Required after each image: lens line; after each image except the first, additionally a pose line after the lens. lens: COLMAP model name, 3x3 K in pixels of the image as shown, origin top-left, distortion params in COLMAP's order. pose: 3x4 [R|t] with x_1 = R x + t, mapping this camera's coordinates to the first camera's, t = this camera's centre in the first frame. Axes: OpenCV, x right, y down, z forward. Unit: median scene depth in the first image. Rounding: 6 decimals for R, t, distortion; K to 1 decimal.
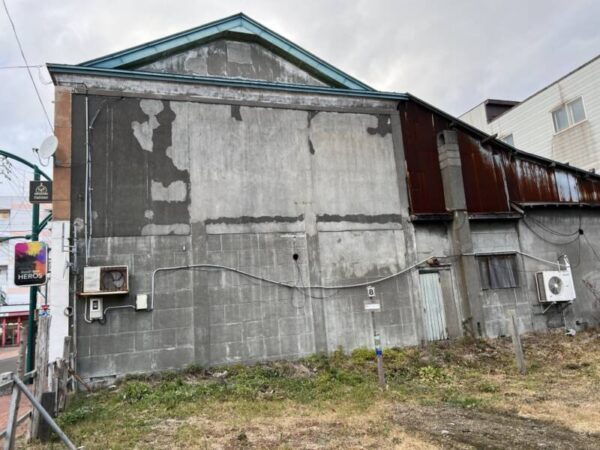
lens RADIAL K [[451.5, 0, 299.3], [0, 451.5, 221.3], [0, 0, 1]] dist [0.052113, -0.035111]
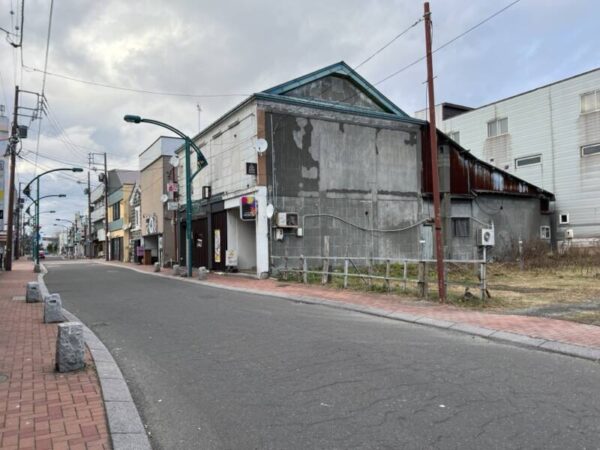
lens RADIAL K [[451.5, 0, 305.1], [0, 451.5, 230.6], [0, 0, 1]] dist [0.052113, -0.035111]
pose [[0.973736, 0.062243, 0.219005, -0.608031], [-0.094253, 0.985812, 0.138892, -0.076728], [-0.207253, -0.155886, 0.965788, -0.673502]]
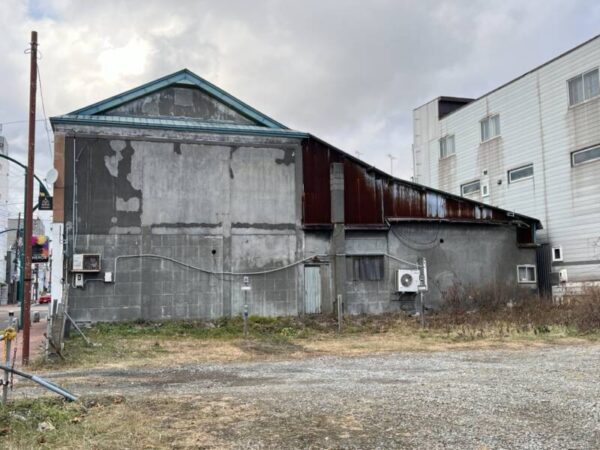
lens RADIAL K [[614.5, 0, 302.1], [0, 614.5, 222.3], [0, 0, 1]] dist [0.077532, 0.000000]
pose [[0.998337, 0.057373, -0.005615, 0.267144], [-0.056629, 0.994269, 0.090681, -0.200626], [0.010785, -0.090212, 0.995864, -0.913762]]
